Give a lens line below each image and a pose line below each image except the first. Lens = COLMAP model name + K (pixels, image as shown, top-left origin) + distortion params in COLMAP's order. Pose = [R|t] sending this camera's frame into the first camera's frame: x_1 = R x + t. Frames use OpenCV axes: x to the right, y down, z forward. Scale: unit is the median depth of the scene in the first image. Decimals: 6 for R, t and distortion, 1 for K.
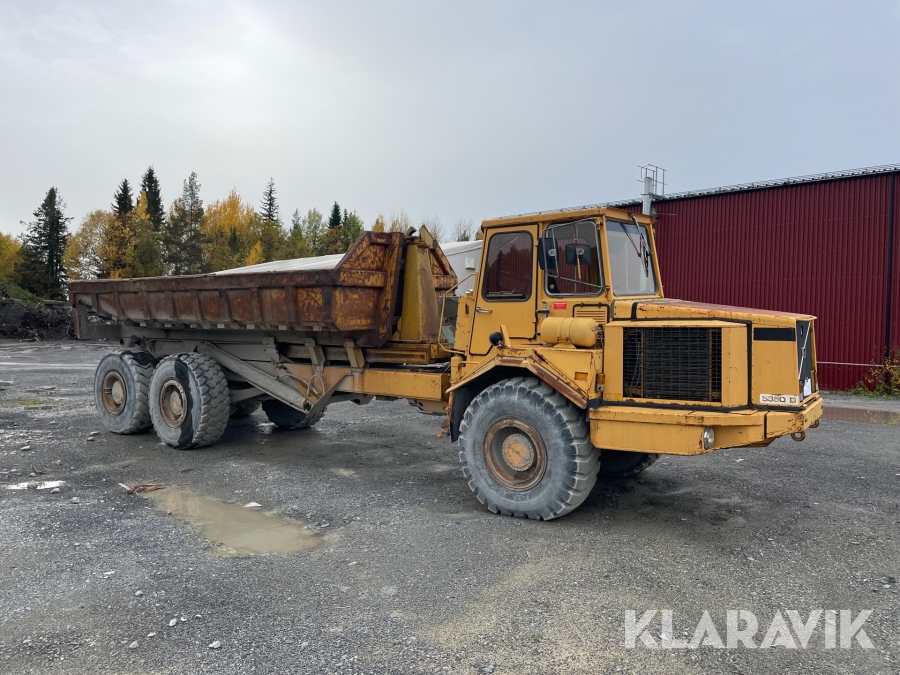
lens RADIAL K [[673.2, 0, 450.7], [0, 673.2, 329.9], [0, 0, 1]] dist [0.046773, -0.001338]
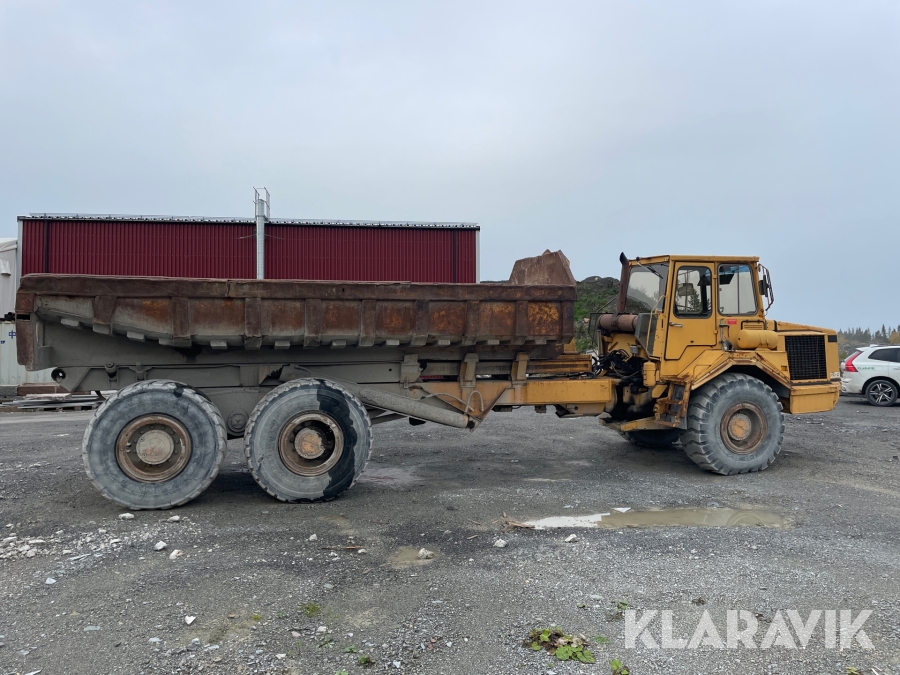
lens RADIAL K [[649.8, 0, 441.0], [0, 649.8, 335.5], [0, 0, 1]] dist [0.003550, -0.001272]
pose [[0.637056, -0.009505, 0.770759, -1.265574], [0.021629, 0.999751, -0.005548, -0.012220], [-0.770514, 0.020205, 0.637103, 0.589337]]
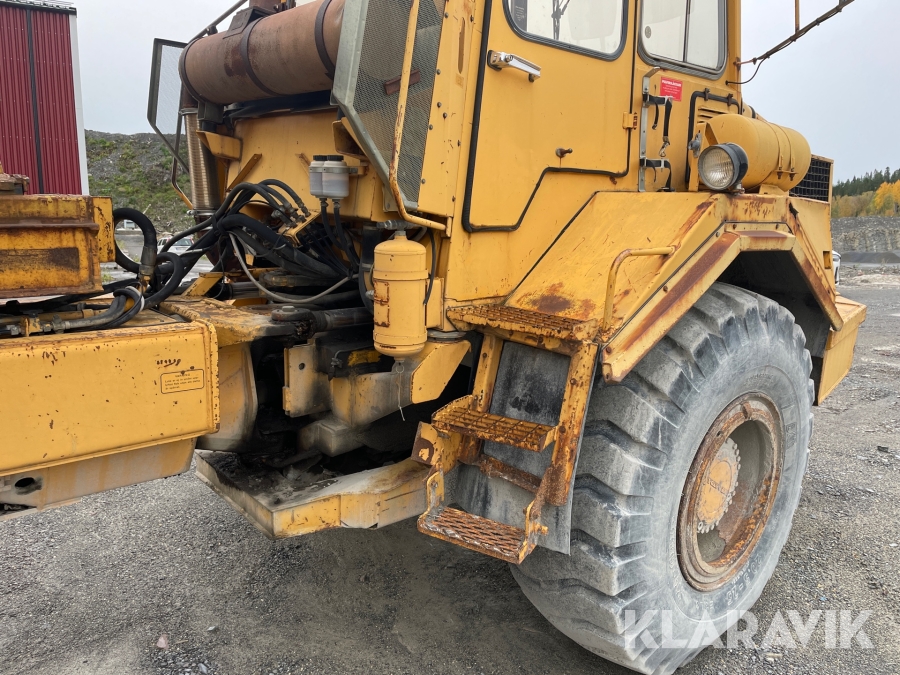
lens RADIAL K [[673.2, 0, 450.7], [0, 673.2, 329.9], [0, 0, 1]] dist [0.046773, -0.001338]
pose [[0.207544, -0.176210, 0.962224, -0.264039], [0.002196, 0.983724, 0.179674, 0.029651], [-0.978223, -0.035177, 0.204553, 1.021777]]
